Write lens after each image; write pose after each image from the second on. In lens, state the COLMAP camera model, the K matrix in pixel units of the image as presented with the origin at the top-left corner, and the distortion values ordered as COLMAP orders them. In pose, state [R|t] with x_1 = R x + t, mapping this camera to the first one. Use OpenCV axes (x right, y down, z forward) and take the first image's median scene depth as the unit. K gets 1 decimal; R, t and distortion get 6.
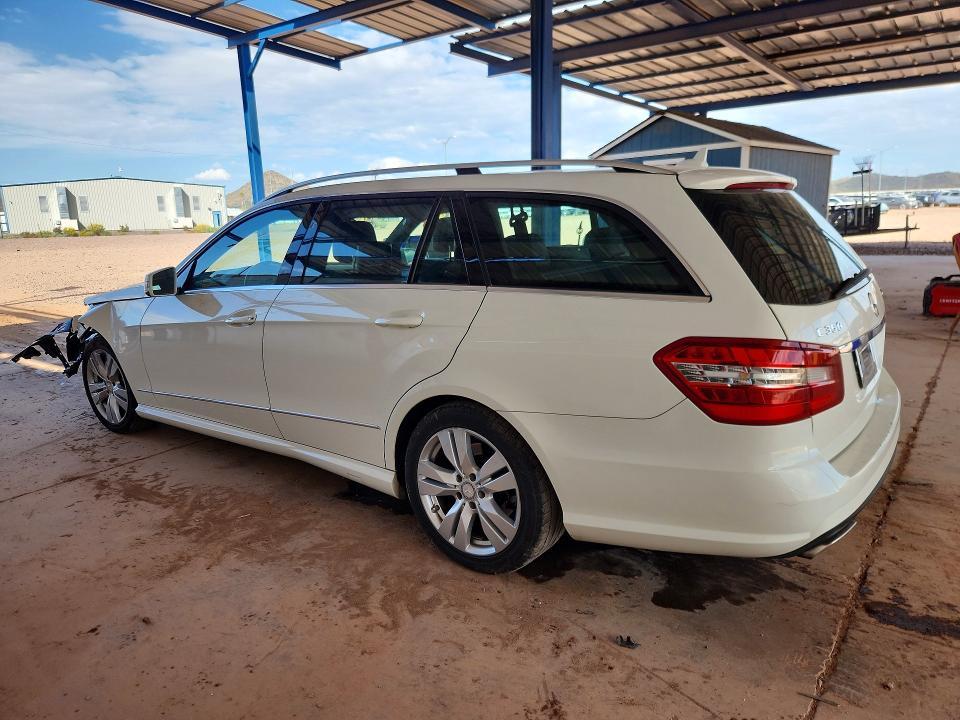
lens RADIAL K [[646.1, 0, 480.0], [0, 646.1, 360.0], [0, 0, 1]] dist [0.047449, -0.032466]
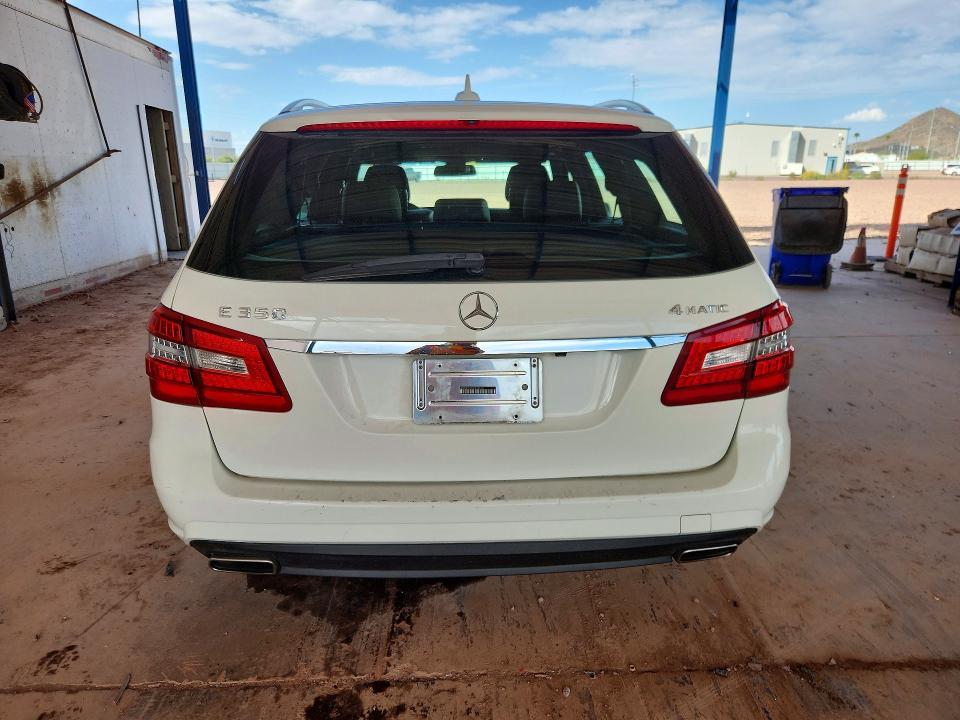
lens RADIAL K [[657.0, 0, 480.0], [0, 657.0, 360.0], [0, 0, 1]] dist [0.046338, -0.034128]
pose [[0.642201, 0.241348, -0.727550, 1.133435], [-0.187502, 0.969766, 0.156193, -0.145606], [0.743250, 0.036110, 0.668038, 0.577678]]
